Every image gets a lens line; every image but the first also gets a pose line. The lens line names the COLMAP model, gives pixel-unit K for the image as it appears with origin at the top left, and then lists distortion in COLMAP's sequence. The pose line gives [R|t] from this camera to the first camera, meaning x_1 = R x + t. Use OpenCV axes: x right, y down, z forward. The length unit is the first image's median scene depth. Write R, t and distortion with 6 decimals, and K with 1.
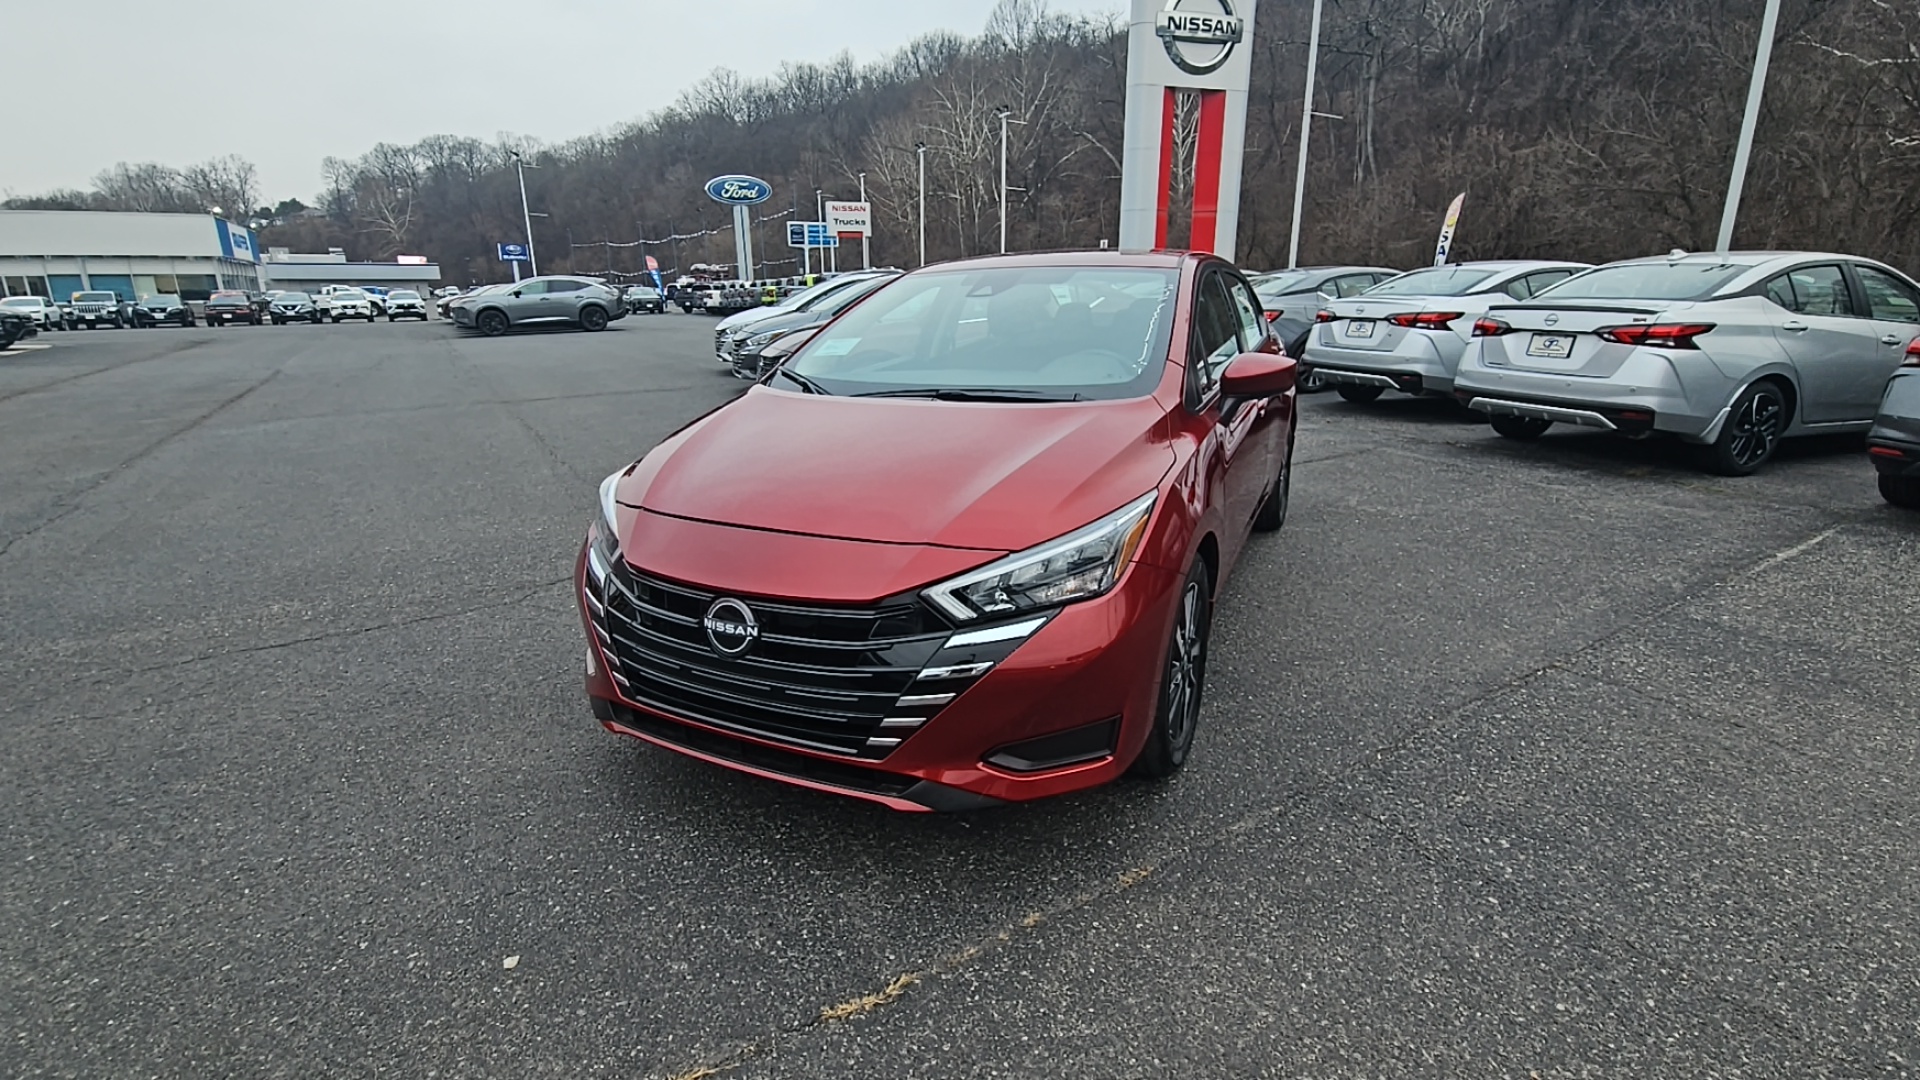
lens RADIAL K [[854.3, 0, 957.7], [0, 854.3, 532.1], [0, 0, 1]] dist [0.012124, -0.007675]
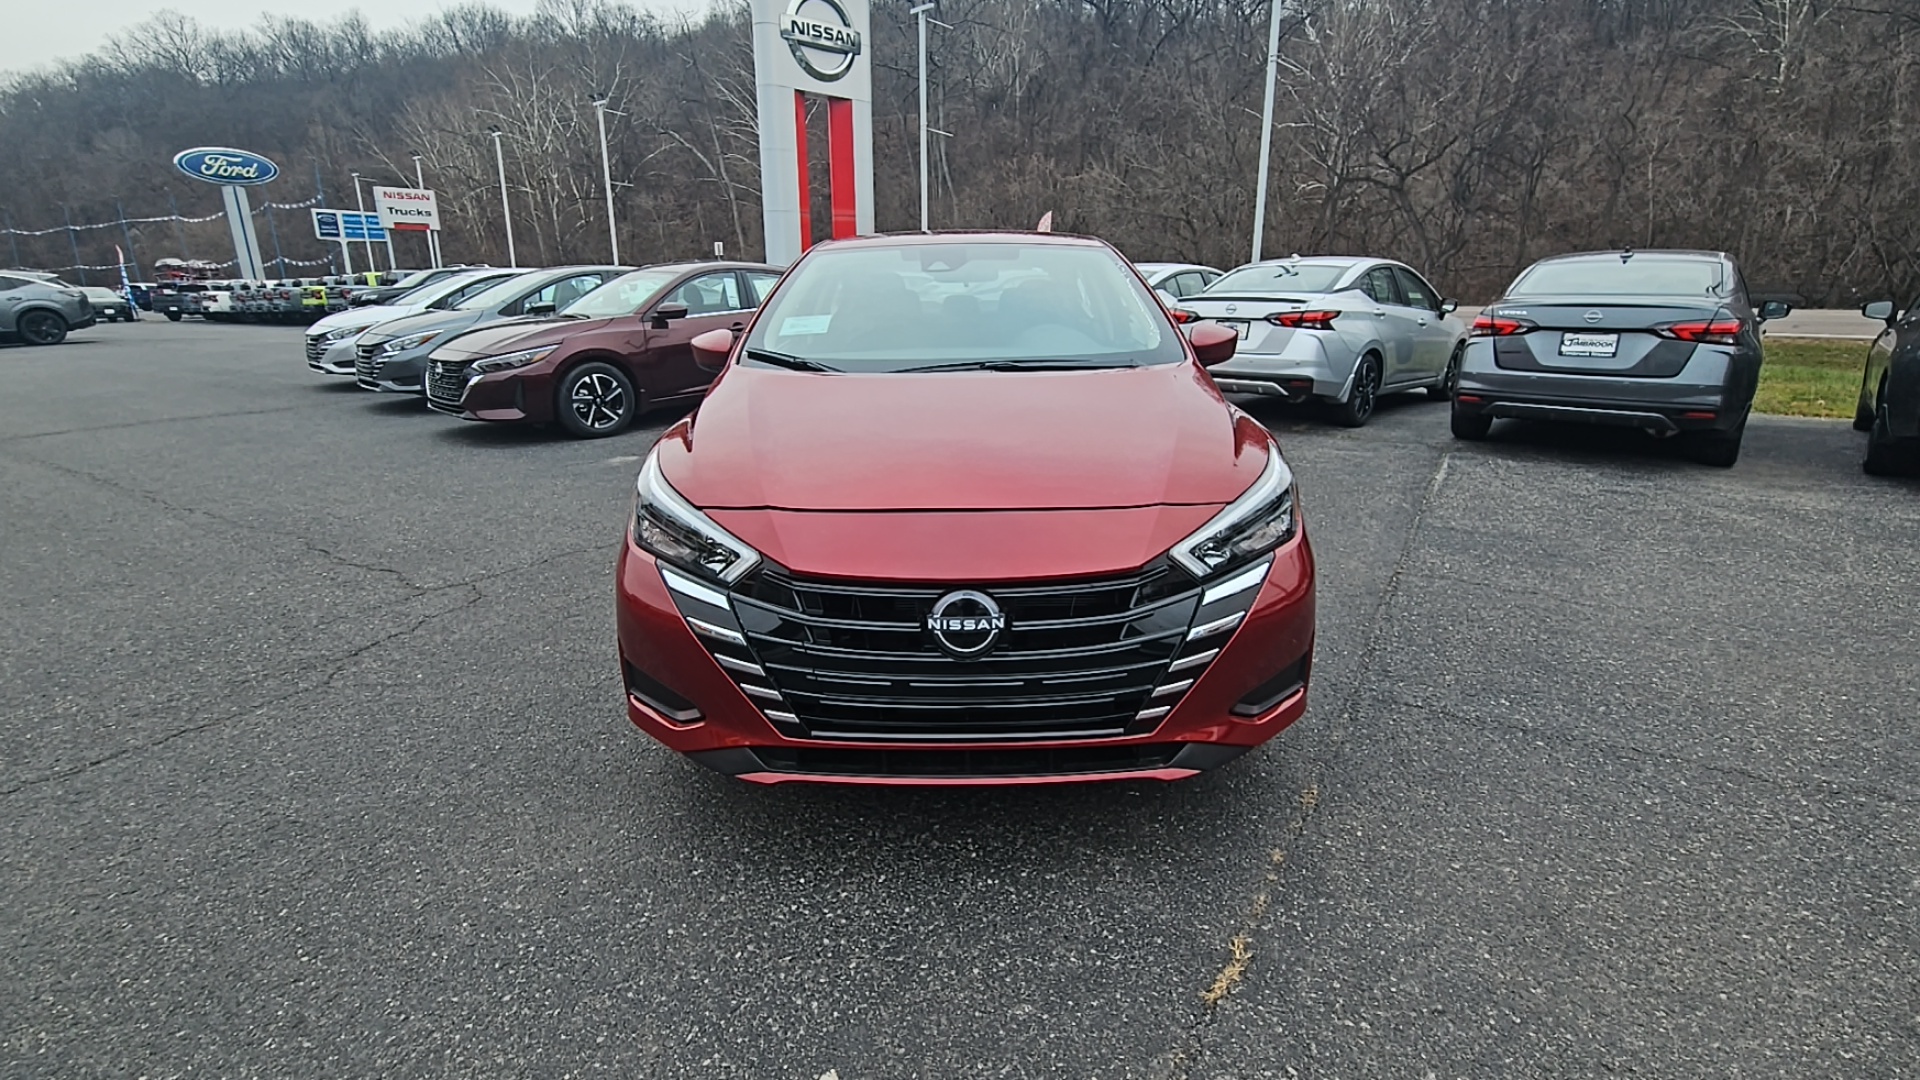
lens RADIAL K [[854.3, 0, 957.7], [0, 854.3, 532.1], [0, 0, 1]] dist [0.012124, -0.007675]
pose [[0.902848, -0.111816, 0.415165, -0.209848], [0.114293, 0.993266, 0.018966, 0.000040], [-0.414490, 0.030327, 0.909548, 0.066844]]
